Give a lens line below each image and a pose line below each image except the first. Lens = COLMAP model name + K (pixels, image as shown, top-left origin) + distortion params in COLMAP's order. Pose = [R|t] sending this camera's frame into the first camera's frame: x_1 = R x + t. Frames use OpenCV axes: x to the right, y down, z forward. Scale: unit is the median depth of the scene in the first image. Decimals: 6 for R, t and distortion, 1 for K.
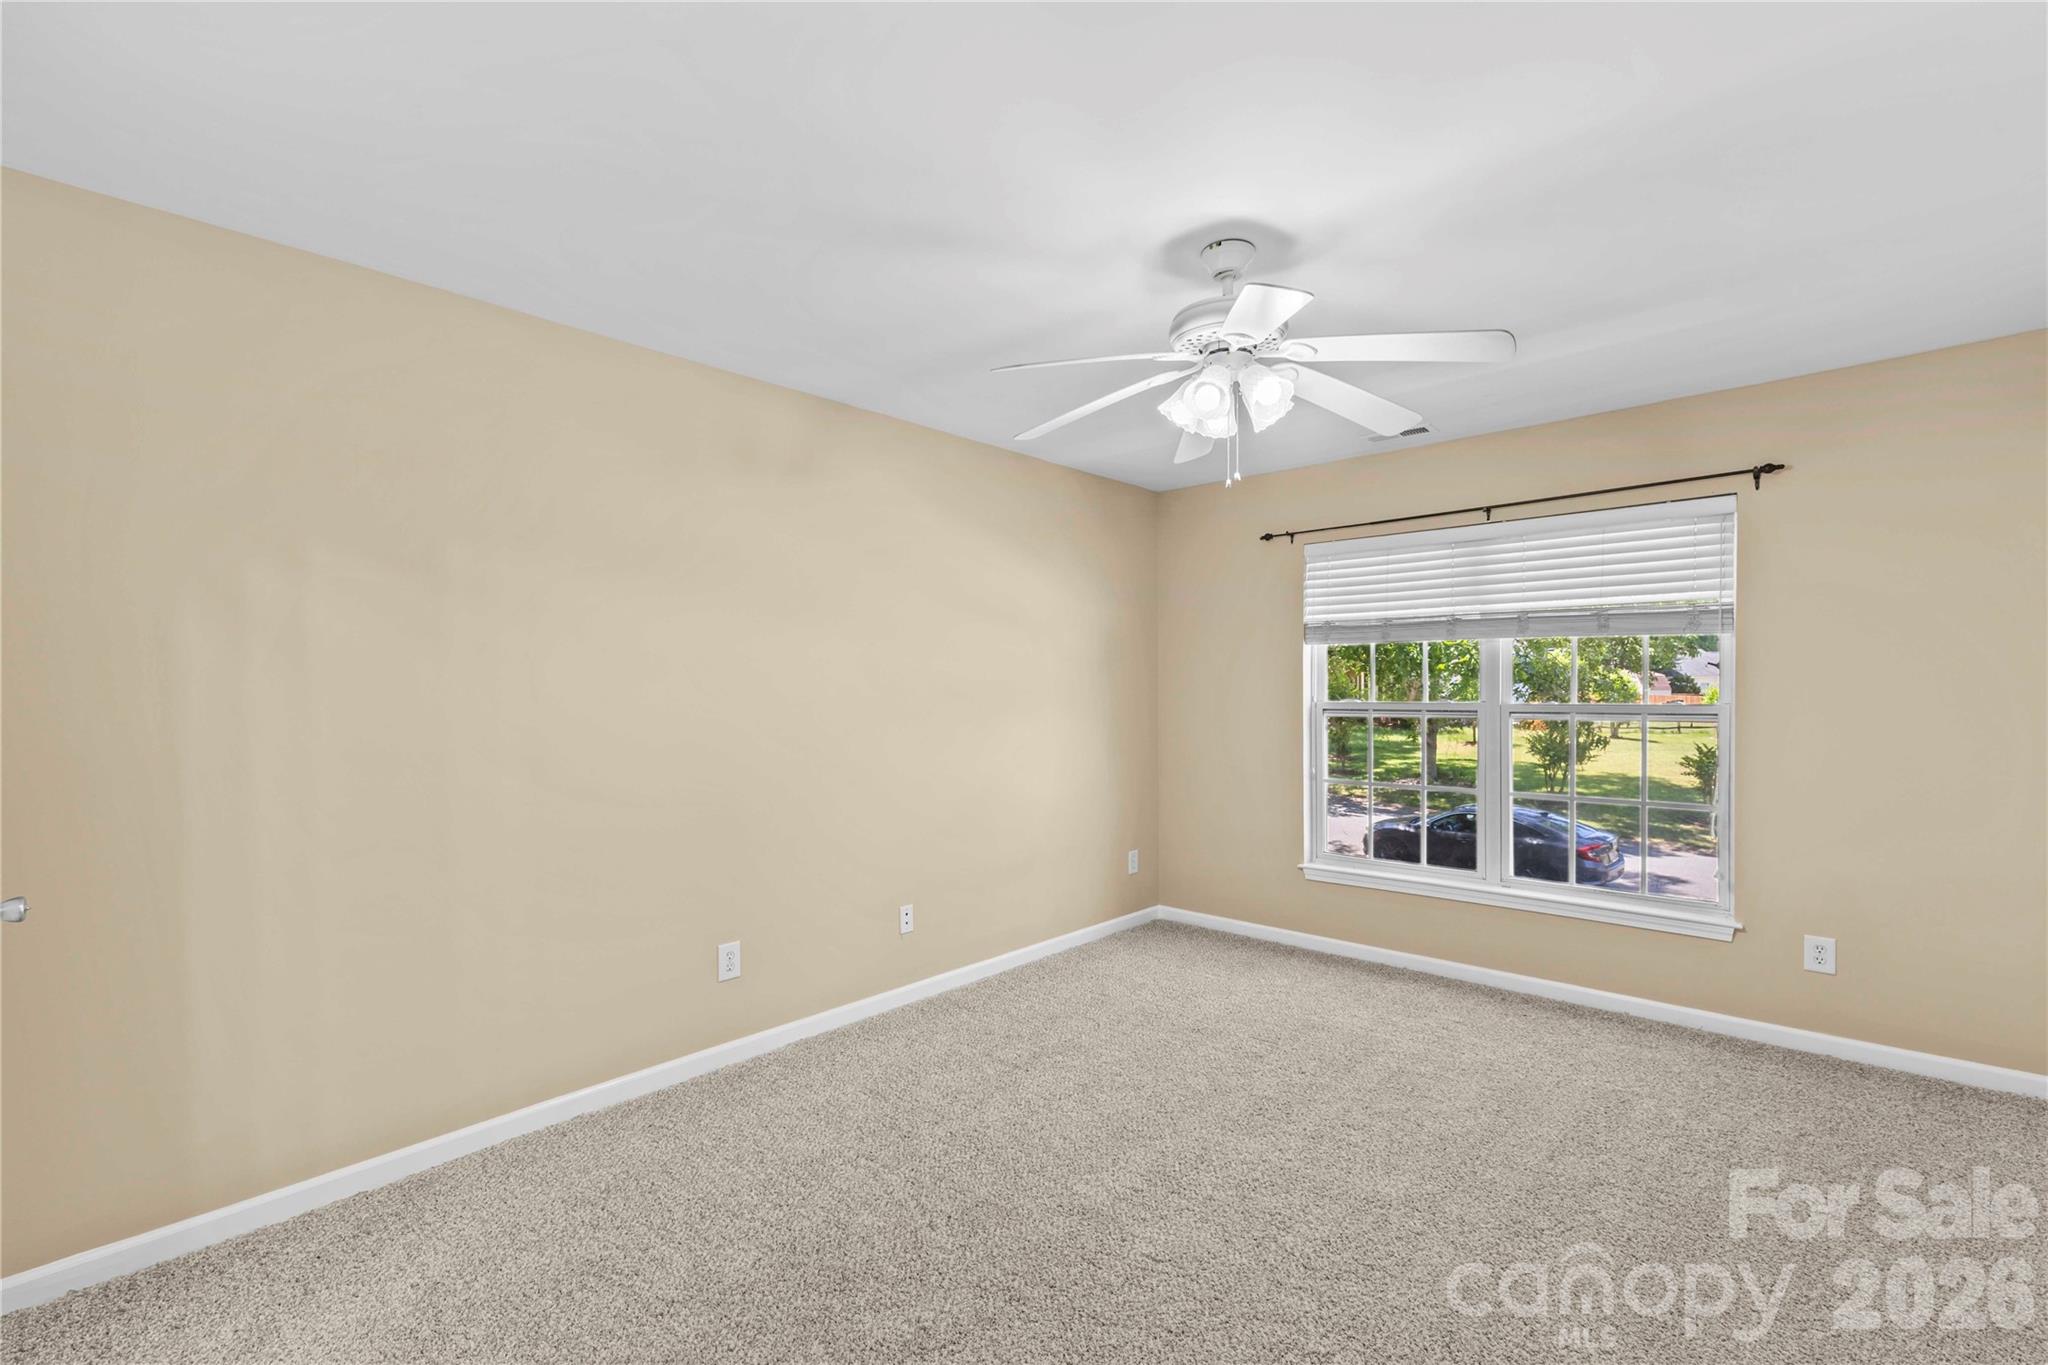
lens RADIAL K [[846.3, 0, 1045.2], [0, 846.3, 685.8], [0, 0, 1]] dist [-0.006935, 0.000611]
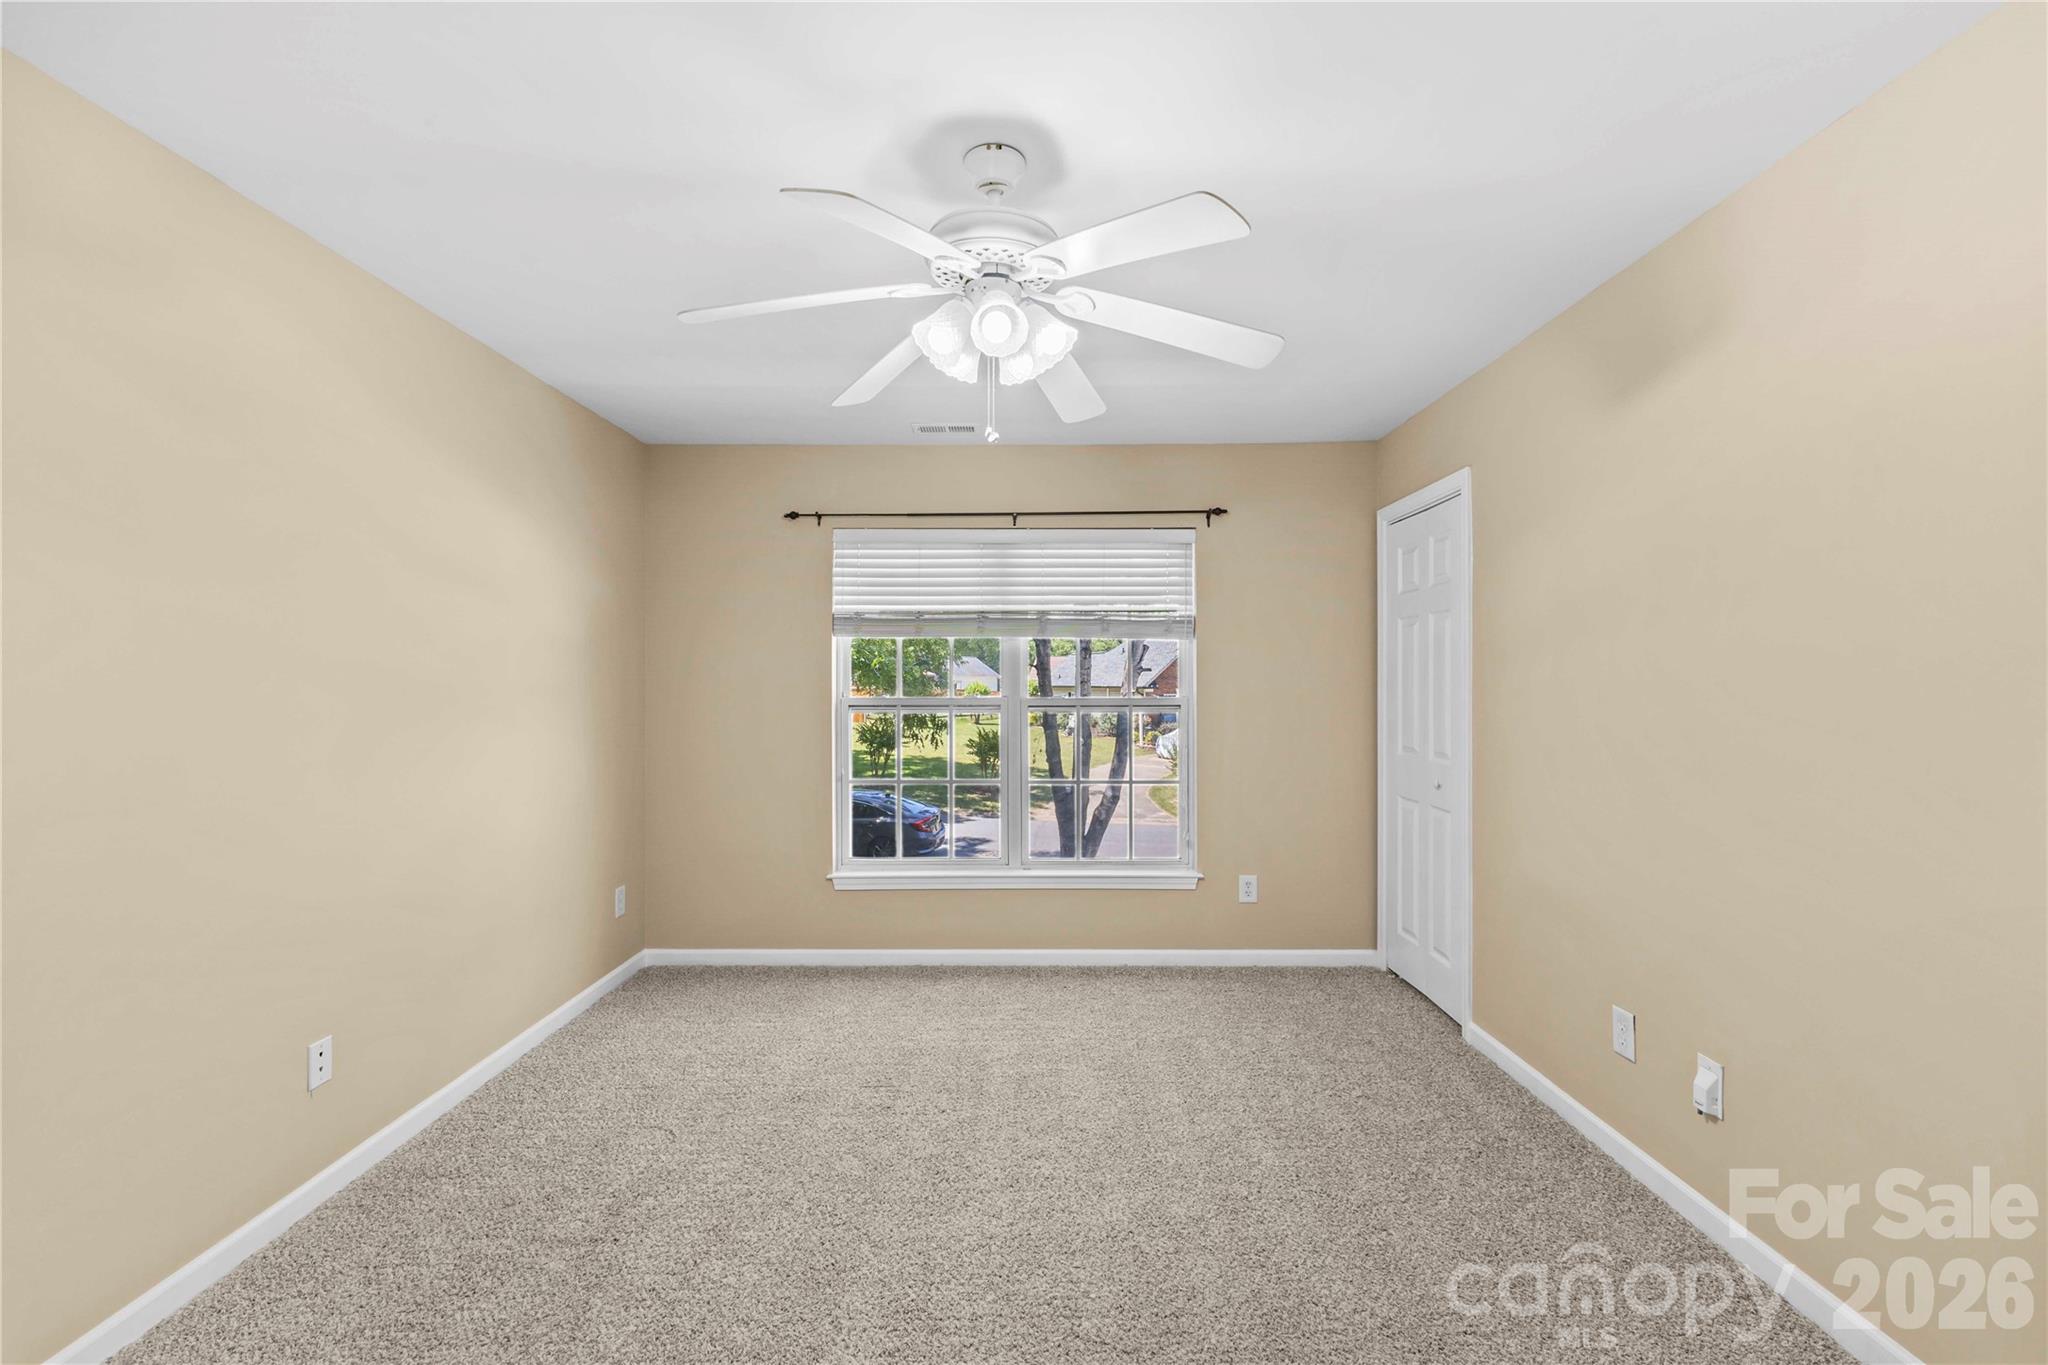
lens RADIAL K [[846.3, 0, 1018.6], [0, 846.3, 665.9], [0, 0, 1]] dist [-0.006935, 0.000611]
pose [[0.757460, 0.015839, 0.652689, -0.164882], [-0.003638, 0.999793, -0.020041, 0.002028], [-0.652871, 0.012806, 0.757361, 0.190932]]
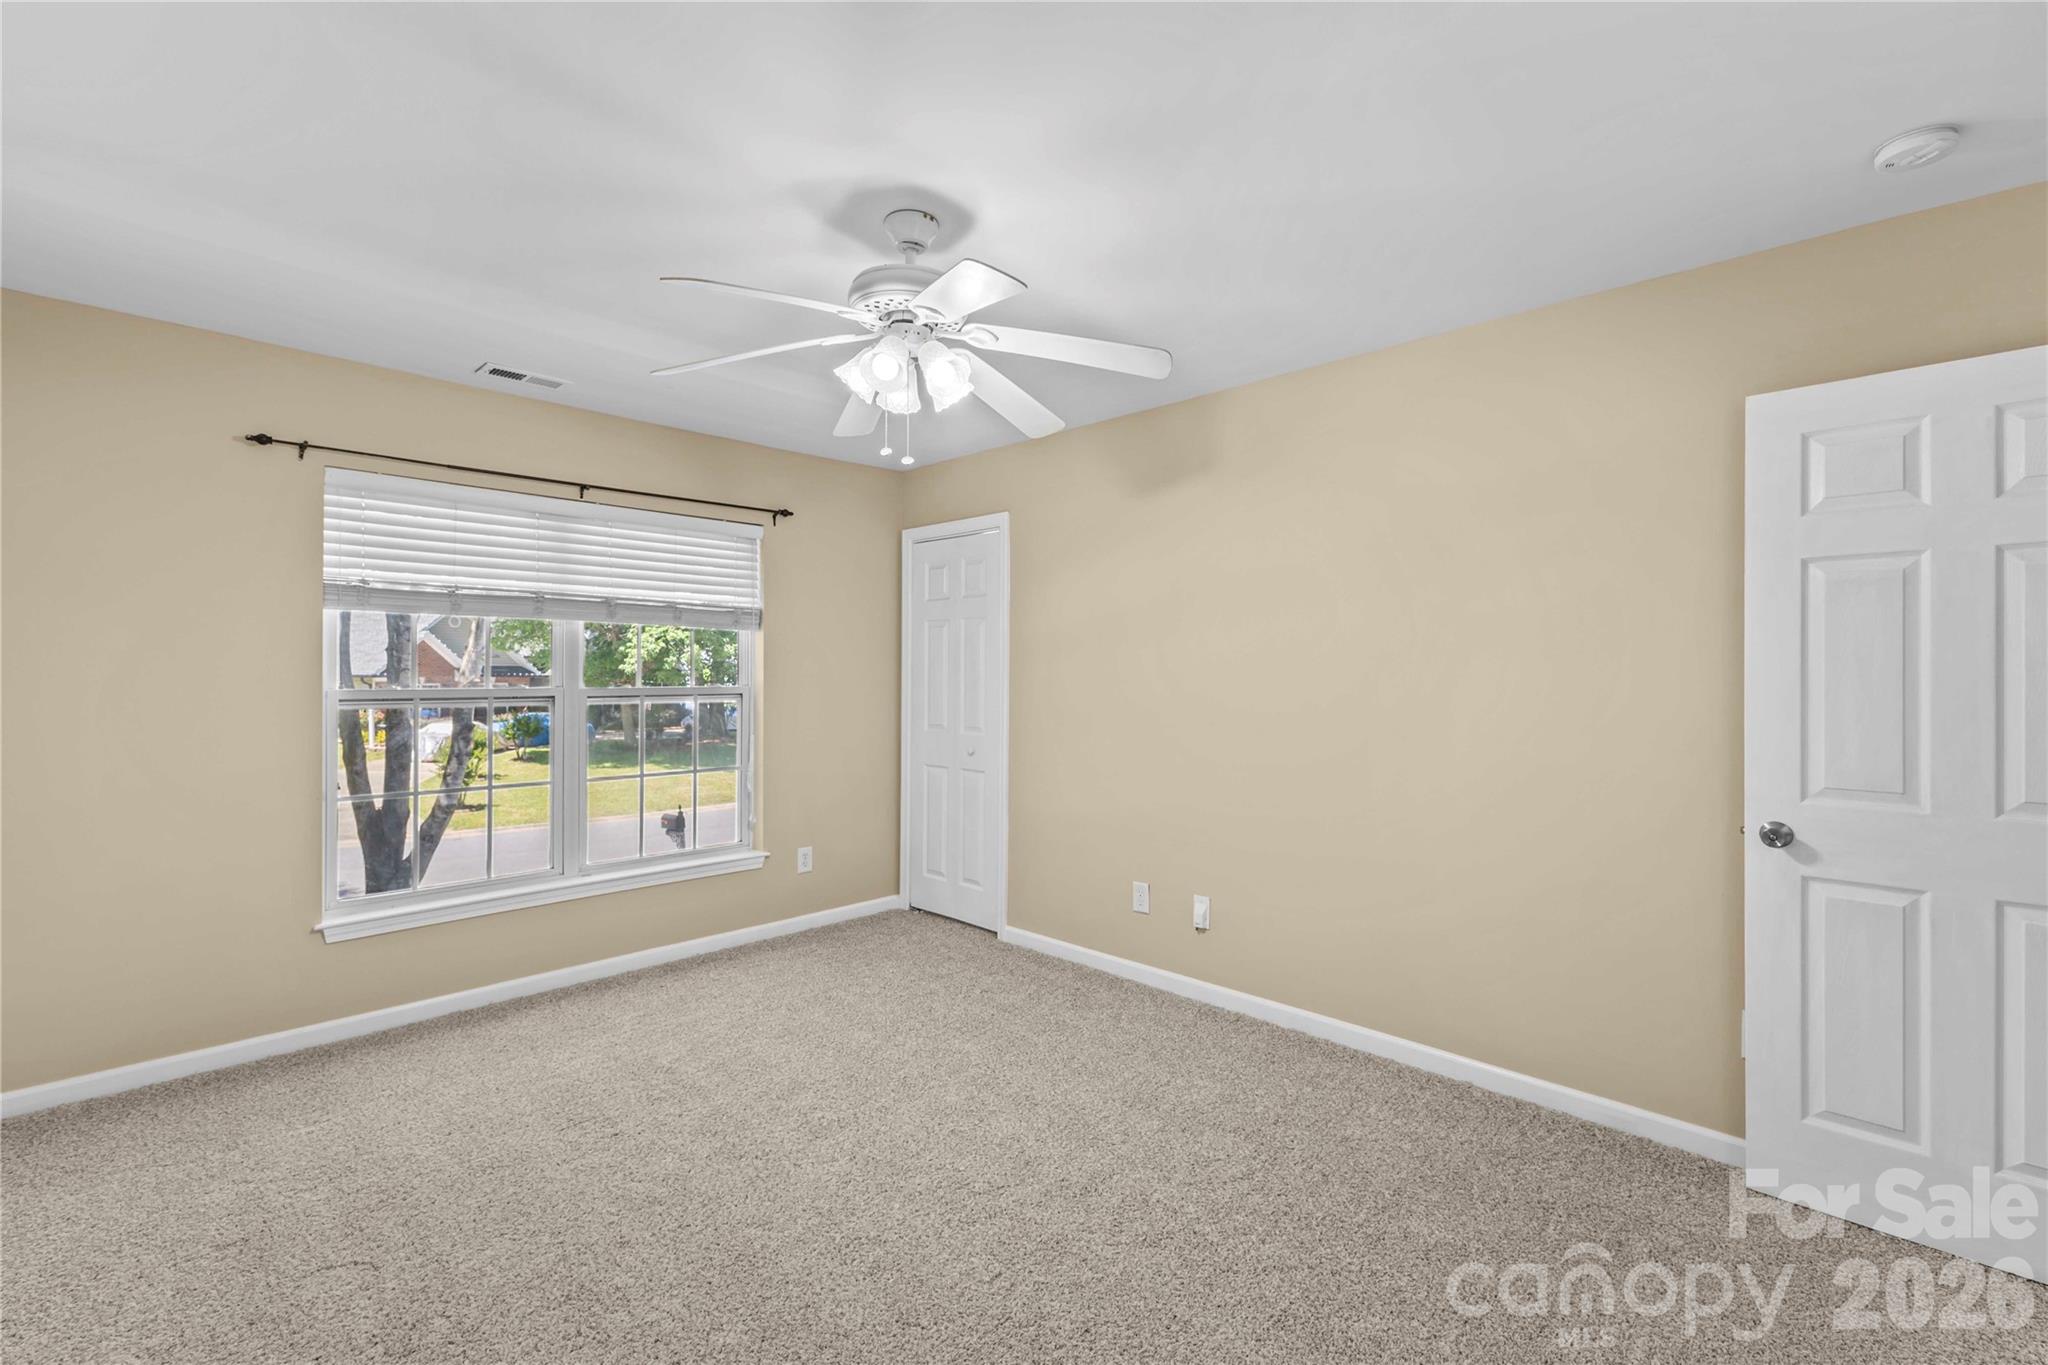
lens RADIAL K [[846.3, 0, 1012.6], [0, 846.3, 650.5], [0, 0, 1]] dist [-0.006935, 0.000611]
pose [[0.077370, 0.030006, 0.996551, -0.394900], [-0.006234, 0.999542, -0.029613, 0.003720], [-0.996983, -0.003922, 0.077522, 0.431997]]
